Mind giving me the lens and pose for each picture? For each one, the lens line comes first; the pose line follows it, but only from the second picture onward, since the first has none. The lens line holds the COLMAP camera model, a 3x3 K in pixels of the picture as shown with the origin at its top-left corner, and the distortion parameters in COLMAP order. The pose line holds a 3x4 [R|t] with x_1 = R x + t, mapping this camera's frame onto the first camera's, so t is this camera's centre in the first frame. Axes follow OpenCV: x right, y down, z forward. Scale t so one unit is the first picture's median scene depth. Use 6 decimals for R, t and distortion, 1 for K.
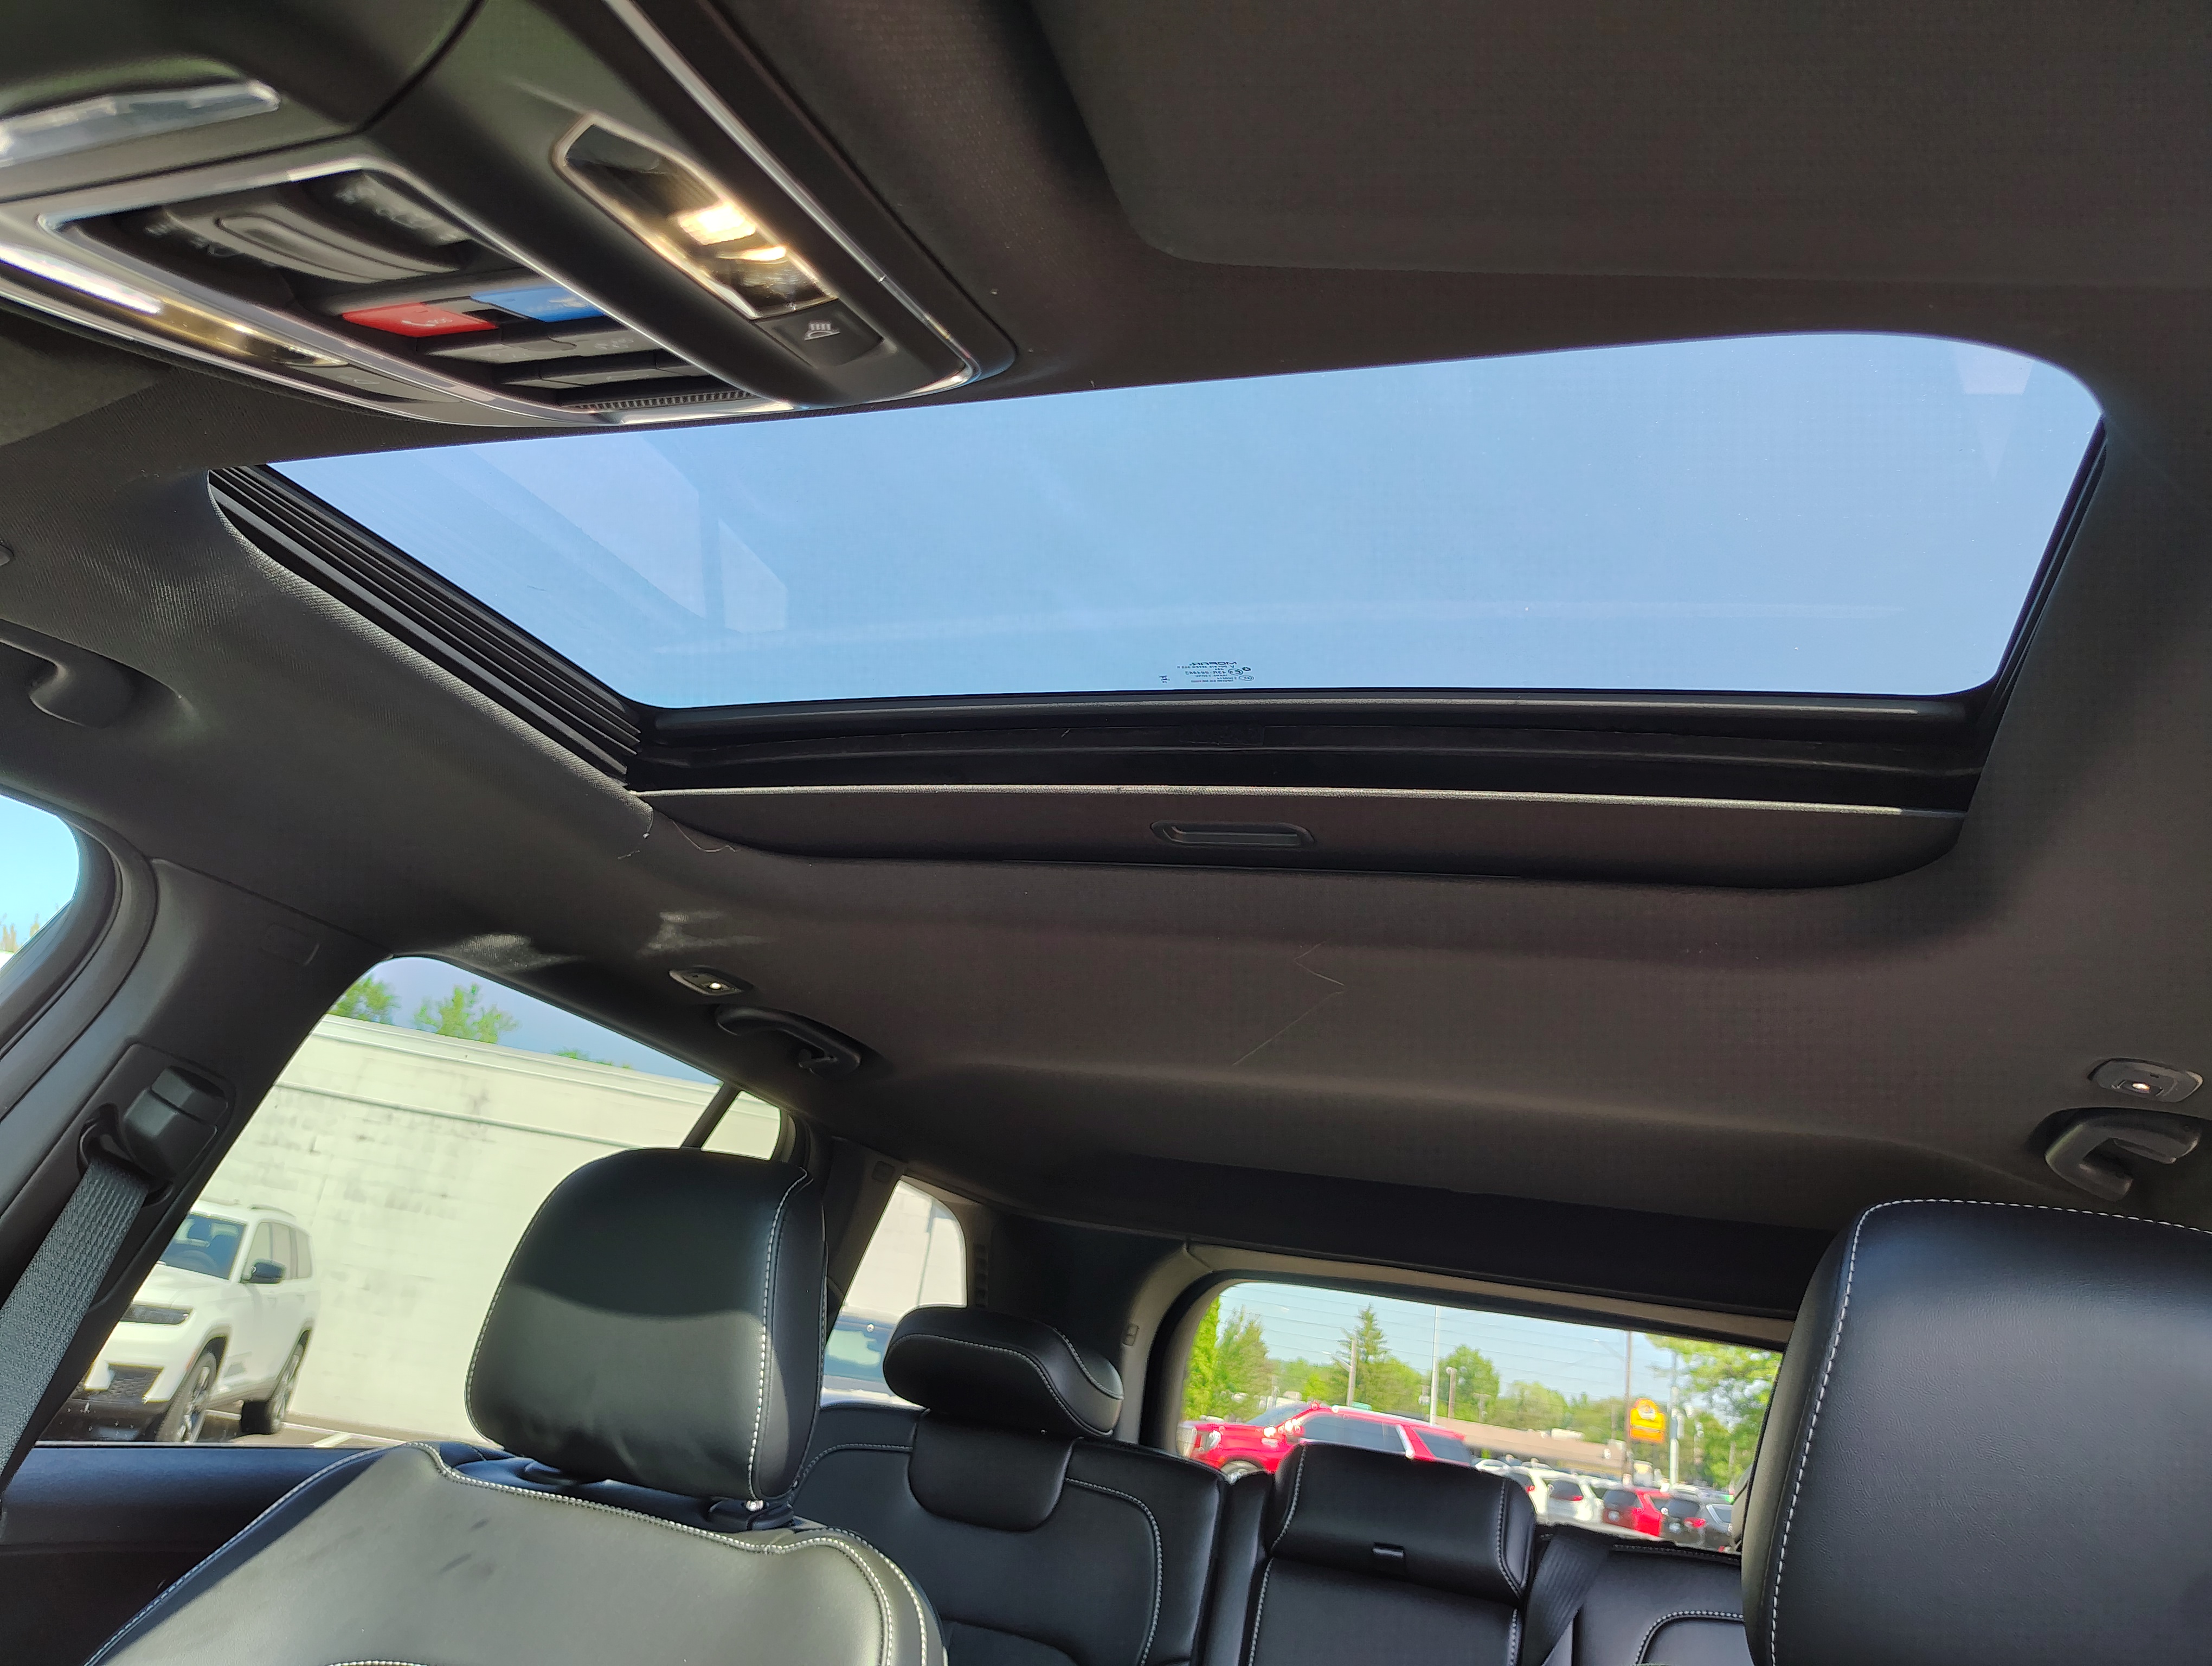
lens RADIAL K [[1516.1, 0, 1100.8], [0, 1516.1, 828.1], [0, 0, 1]] dist [0.051949, -0.090680]
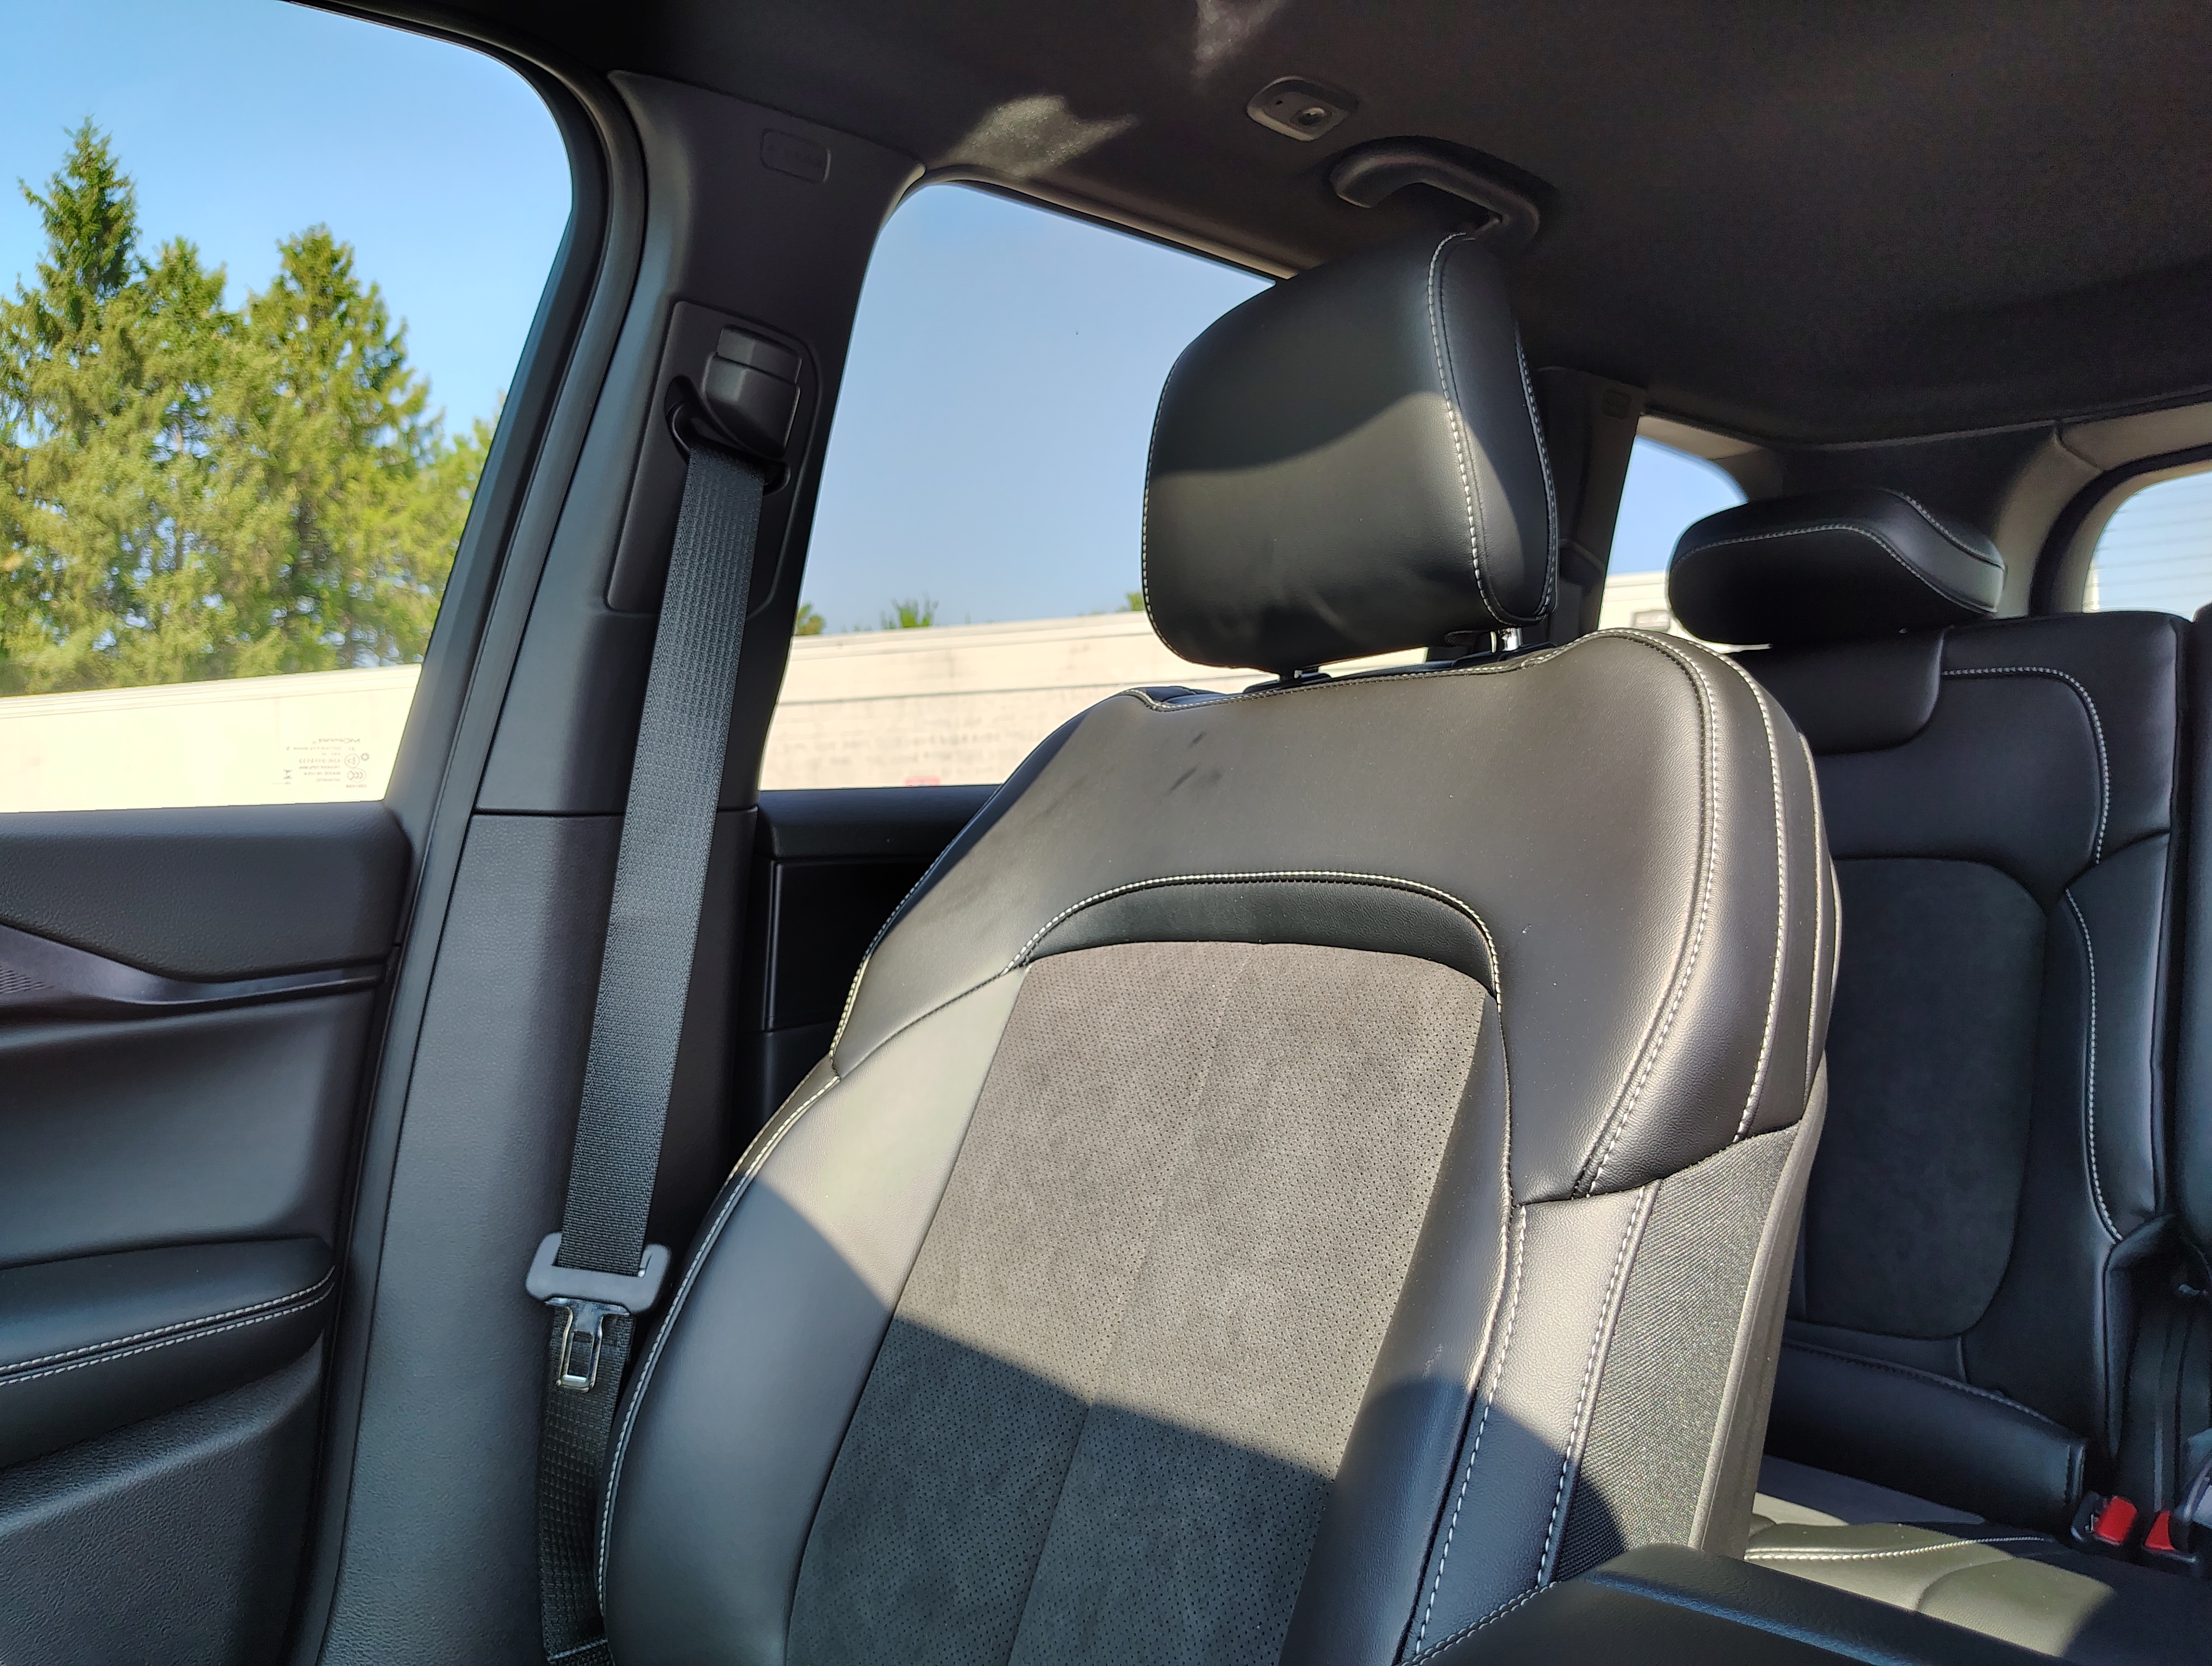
lens RADIAL K [[1549.4, 0, 1125.8], [0, 1549.4, 818.0], [0, 0, 1]] dist [0.046207, -0.100296]
pose [[0.863697, -0.181876, -0.470052, -0.024365], [0.319872, 0.918531, 0.232343, 0.187453], [0.389500, -0.351030, 0.851509, 0.145862]]
